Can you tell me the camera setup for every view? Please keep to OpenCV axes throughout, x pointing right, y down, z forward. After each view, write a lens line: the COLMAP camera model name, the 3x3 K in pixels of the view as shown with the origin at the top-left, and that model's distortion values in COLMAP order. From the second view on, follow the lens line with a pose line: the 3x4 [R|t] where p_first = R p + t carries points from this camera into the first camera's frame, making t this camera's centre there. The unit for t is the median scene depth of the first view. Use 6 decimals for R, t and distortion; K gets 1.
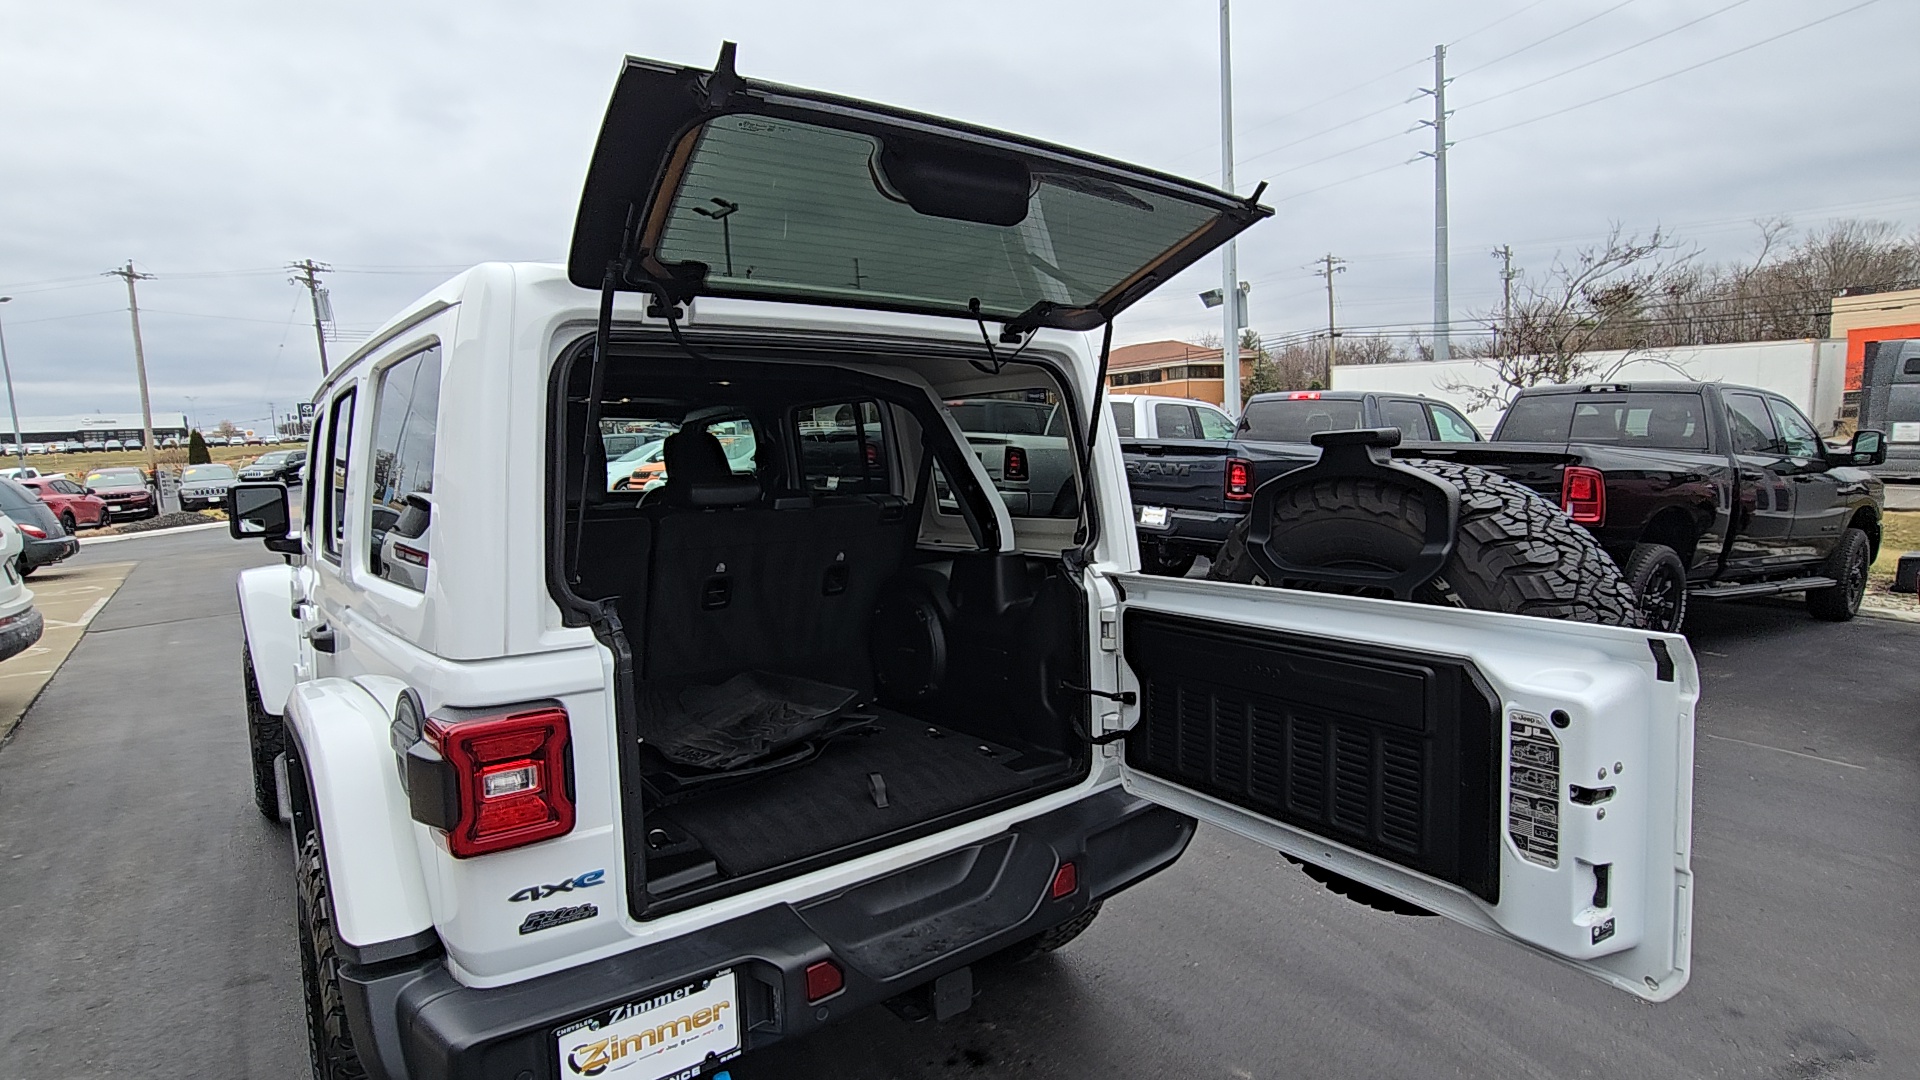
lens RADIAL K [[973.7, 0, 953.4], [0, 973.7, 546.4], [0, 0, 1]] dist [0.001550, -0.001530]
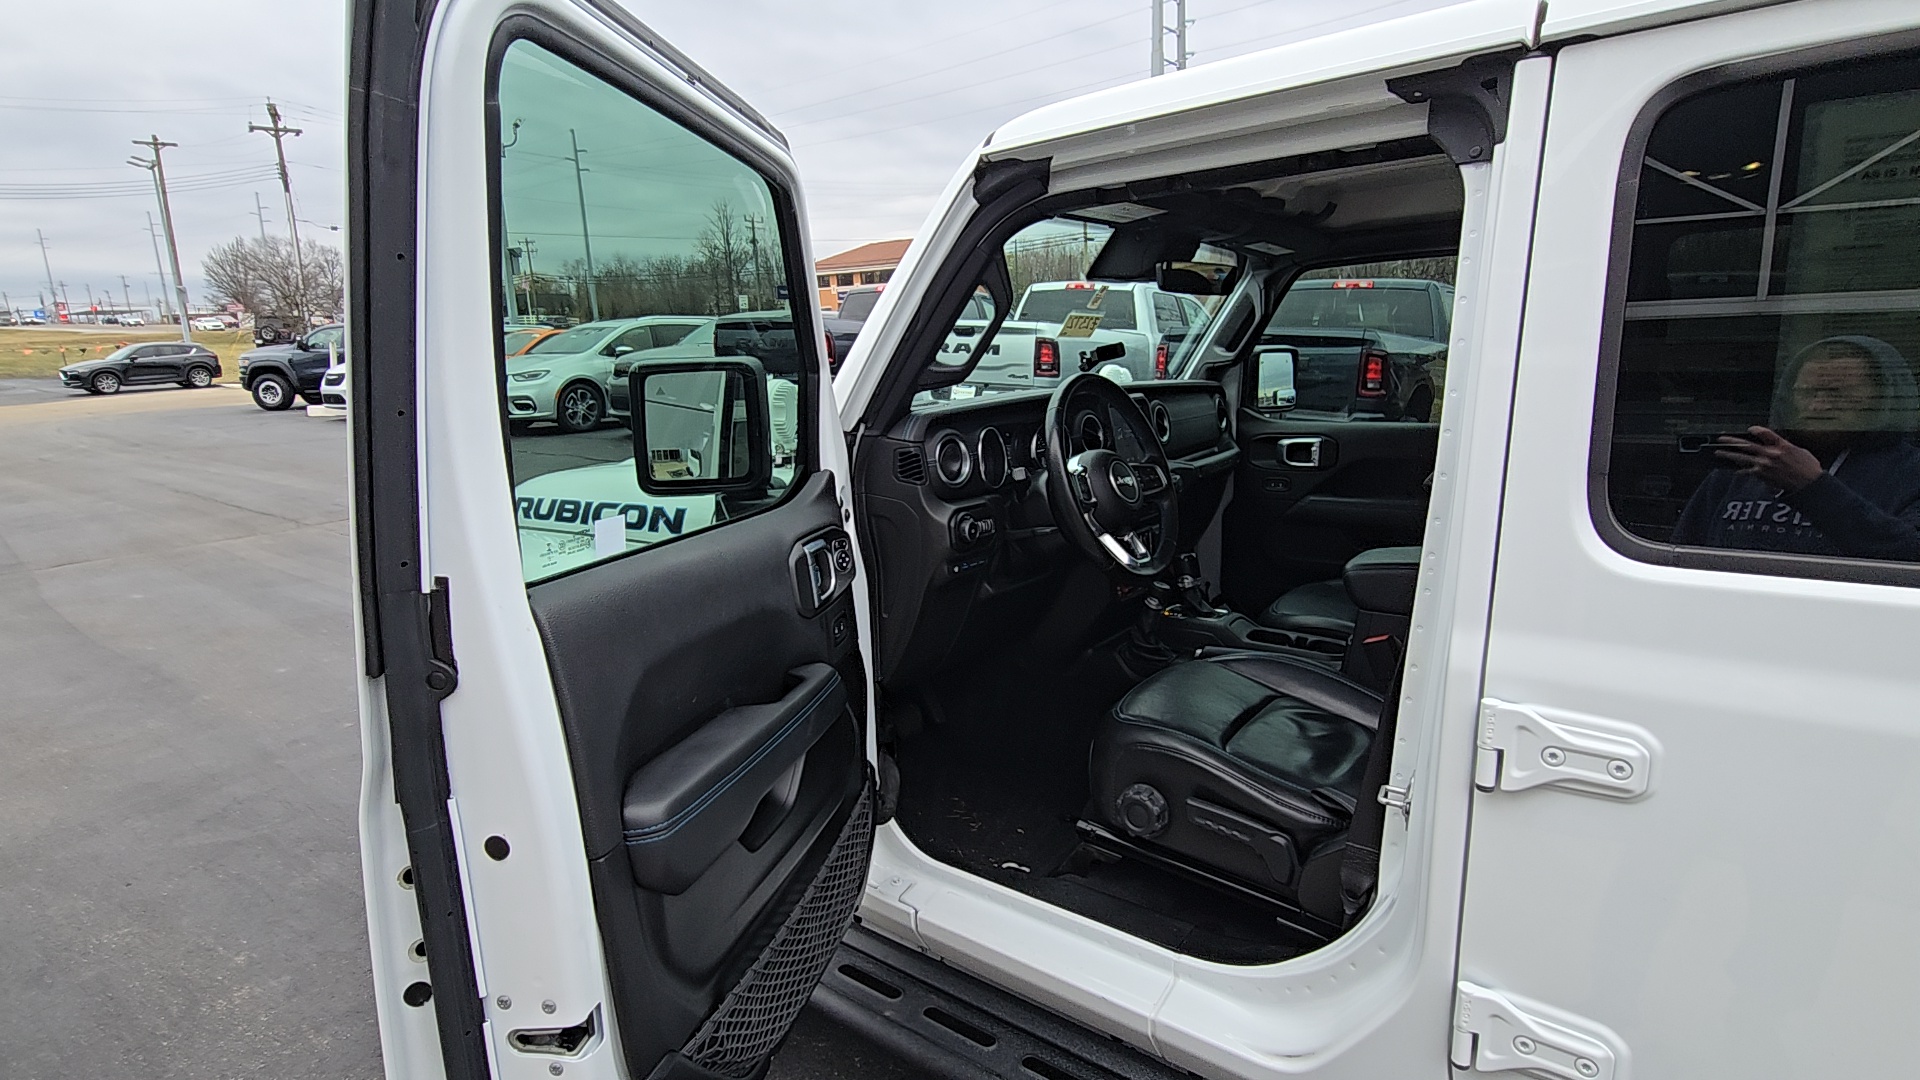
lens RADIAL K [[971.7, 0, 954.4], [0, 971.7, 548.2], [0, 0, 1]] dist [-0.000855, 0.000160]
pose [[0.962292, -0.045824, 0.268129, -0.288173], [0.018507, 0.994454, 0.103534, -0.009803], [-0.271387, -0.094668, 0.957803, 0.220595]]
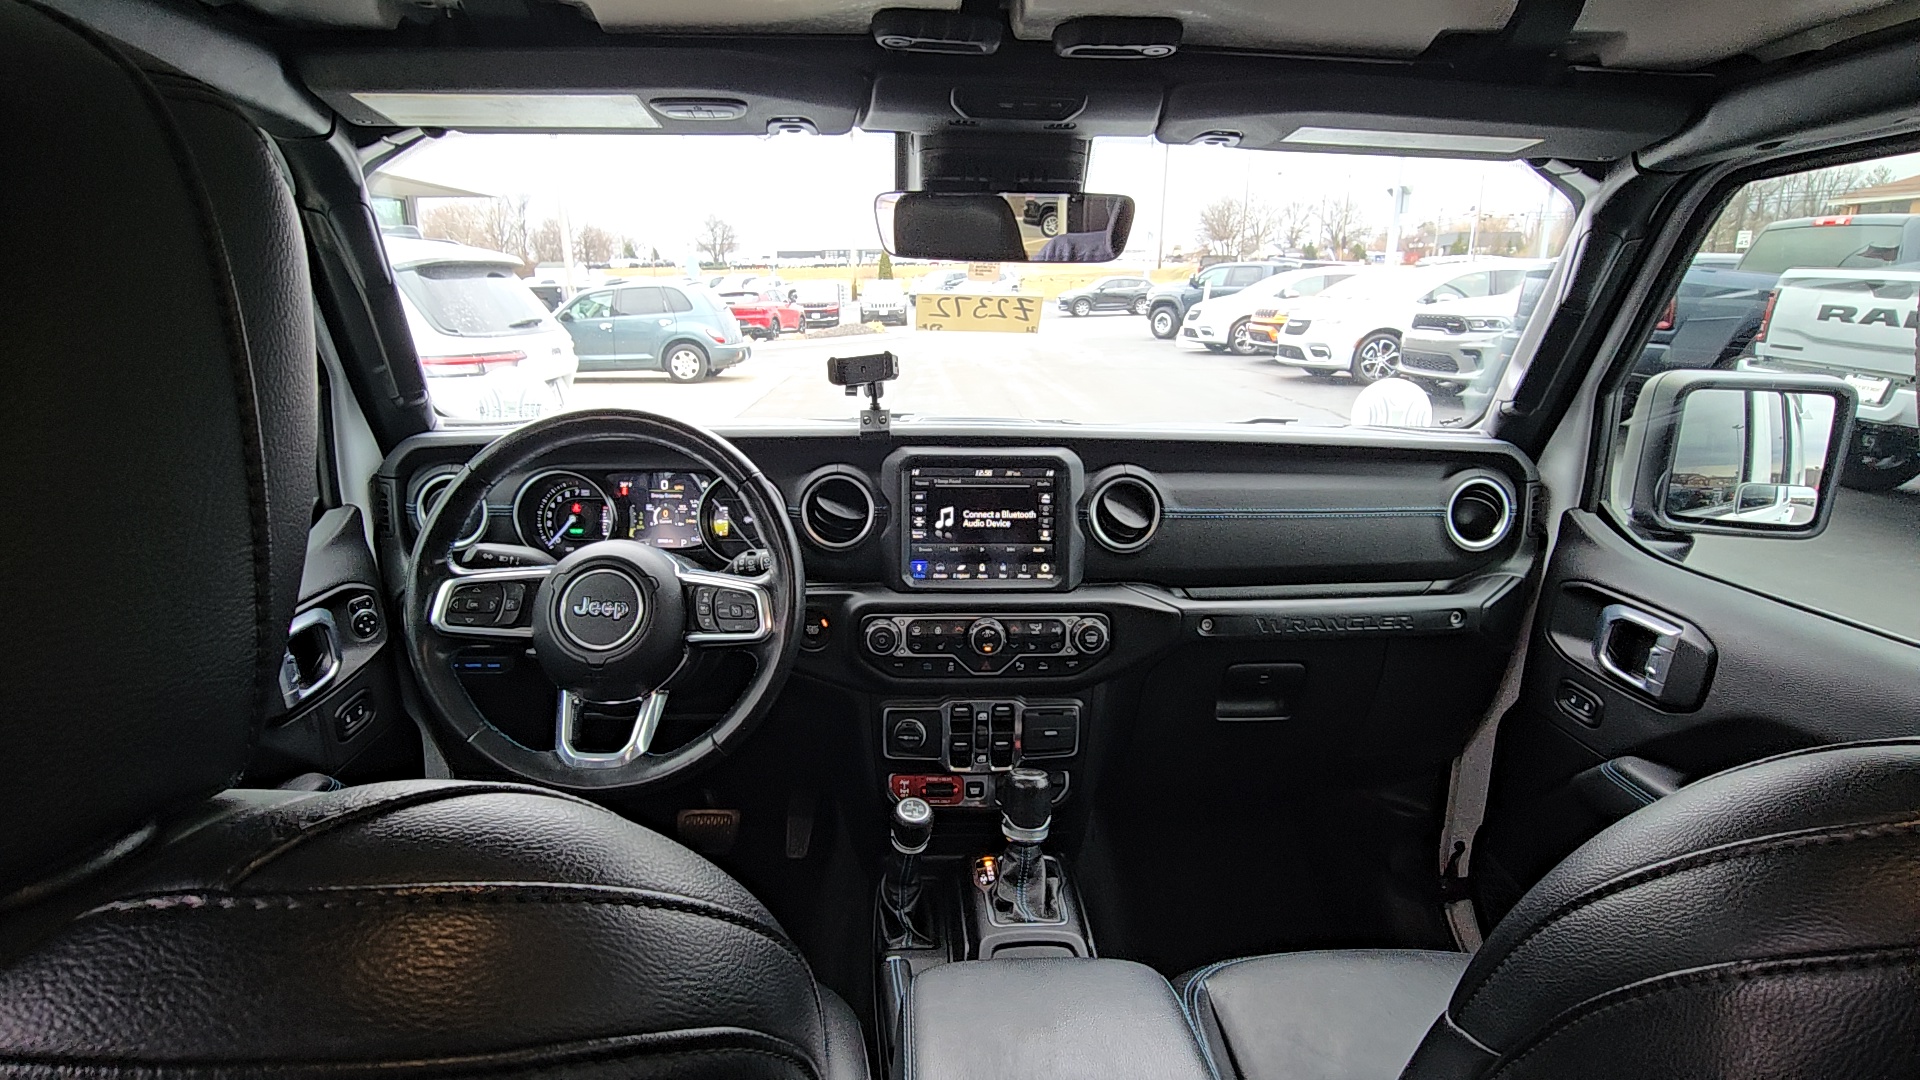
lens RADIAL K [[977.0, 0, 953.8], [0, 977.0, 538.0], [0, 0, 1]] dist [0.003518, 0.000328]
pose [[0.822186, 0.179996, -0.540010, -0.122403], [-0.093632, 0.978530, 0.183606, -0.032041], [0.561465, -0.100397, 0.821388, 0.329466]]
